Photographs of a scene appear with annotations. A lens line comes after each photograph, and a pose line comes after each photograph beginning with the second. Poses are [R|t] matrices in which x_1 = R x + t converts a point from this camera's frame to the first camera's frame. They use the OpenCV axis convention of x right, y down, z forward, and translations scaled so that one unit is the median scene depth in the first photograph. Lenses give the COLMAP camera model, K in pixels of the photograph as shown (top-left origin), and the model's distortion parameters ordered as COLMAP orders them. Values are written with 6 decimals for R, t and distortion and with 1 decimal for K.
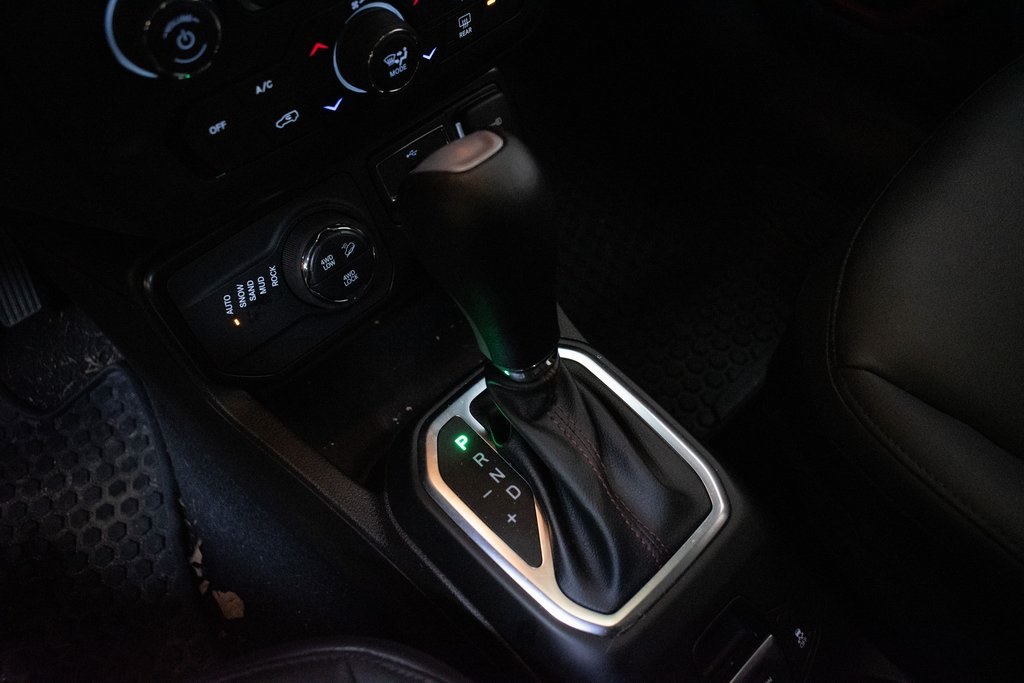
lens RADIAL K [[779.3, 0, 510.2], [0, 779.3, 337.6], [0, 0, 1]] dist [-0.113173, 0.028635]
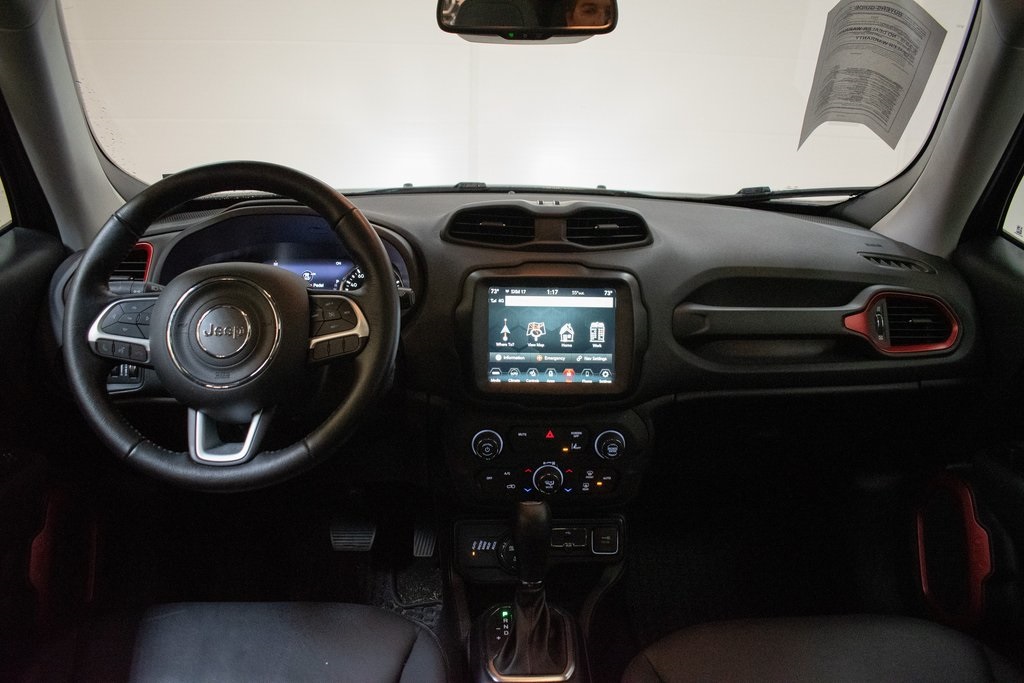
lens RADIAL K [[779.3, 0, 510.2], [0, 779.3, 337.6], [0, 0, 1]] dist [-0.113173, 0.028635]
pose [[0.743938, 0.202554, -0.636810, 1.290327], [-0.553379, 0.720938, -0.417158, 0.486404], [0.374604, 0.662737, 0.648423, -1.185904]]
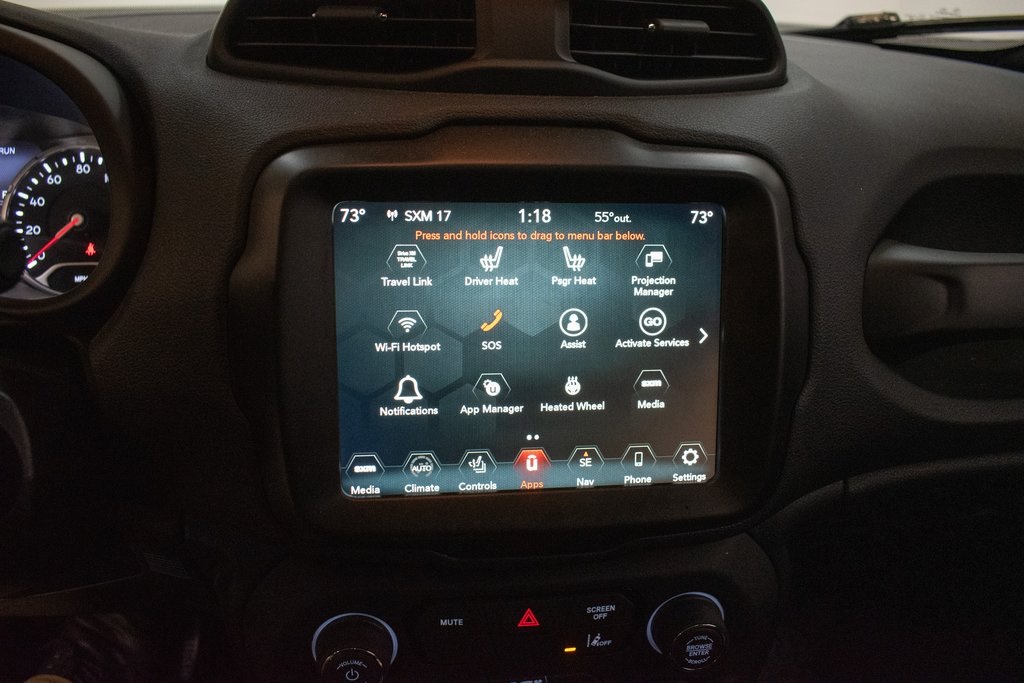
lens RADIAL K [[779.3, 0, 510.2], [0, 779.3, 337.6], [0, 0, 1]] dist [-0.113173, 0.028635]
pose [[0.799339, 0.257793, -0.542770, 0.230739], [-0.505626, 0.776617, -0.375776, -0.314881], [0.324652, 0.574812, 0.751128, -0.162477]]
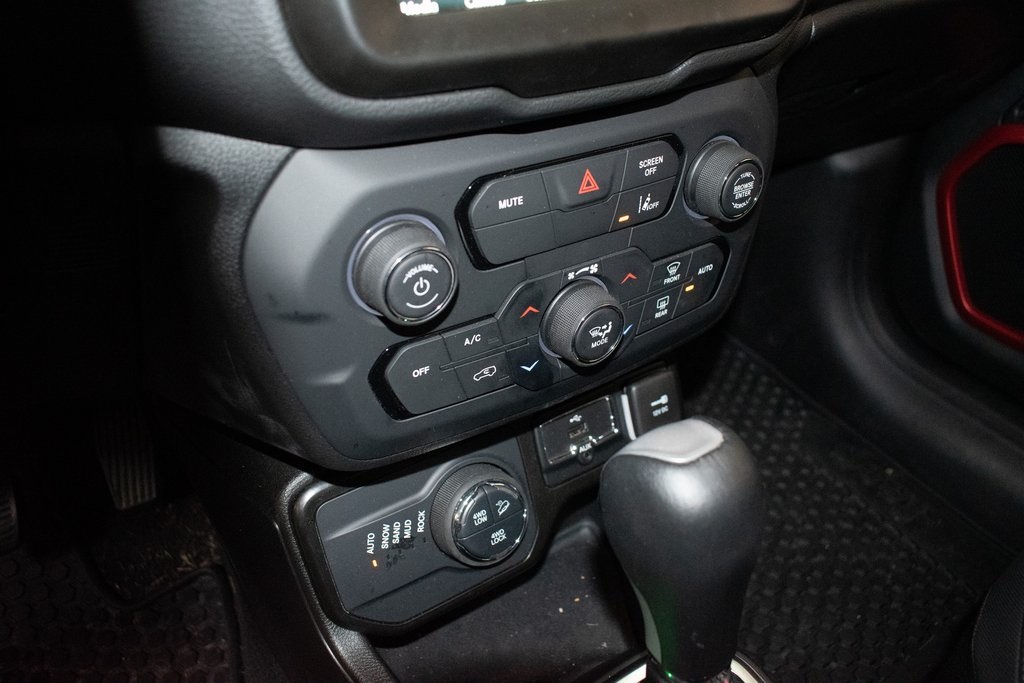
lens RADIAL K [[779.3, 0, 510.2], [0, 779.3, 337.6], [0, 0, 1]] dist [-0.113173, 0.028635]
pose [[0.982660, 0.138731, -0.123015, -0.111190], [-0.170338, 0.937517, -0.303391, -0.021127], [0.073239, 0.319085, 0.944892, 0.023139]]
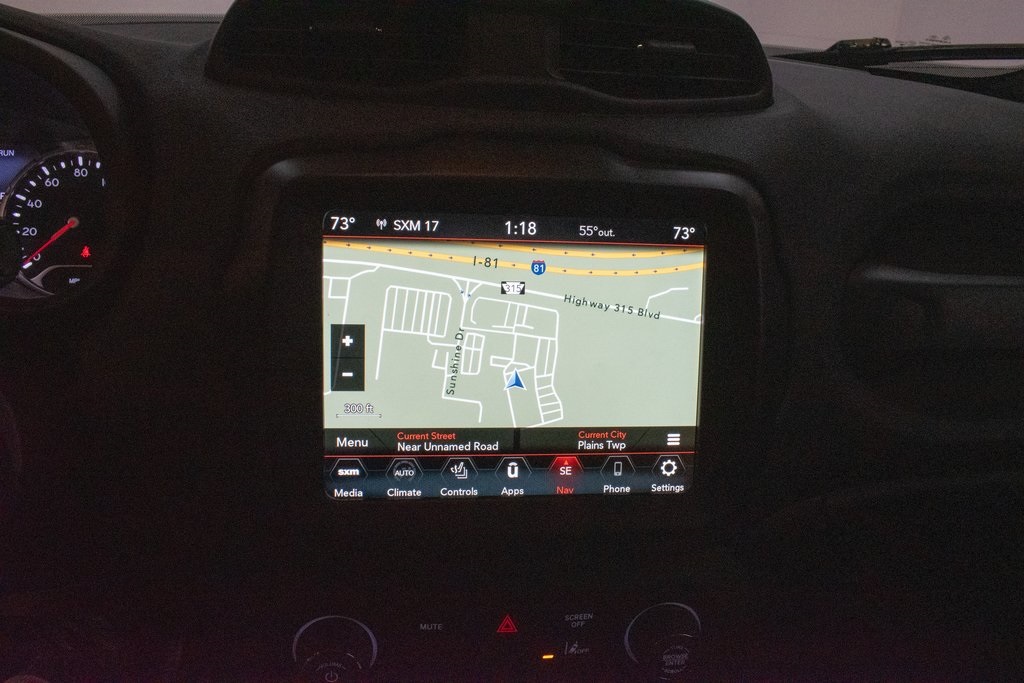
lens RADIAL K [[779.3, 0, 510.2], [0, 779.3, 337.6], [0, 0, 1]] dist [-0.113173, 0.028635]
pose [[0.797465, 0.264776, -0.542166, 0.250517], [-0.519892, 0.757560, -0.394735, -0.308812], [0.306207, 0.596655, 0.741782, -0.167950]]
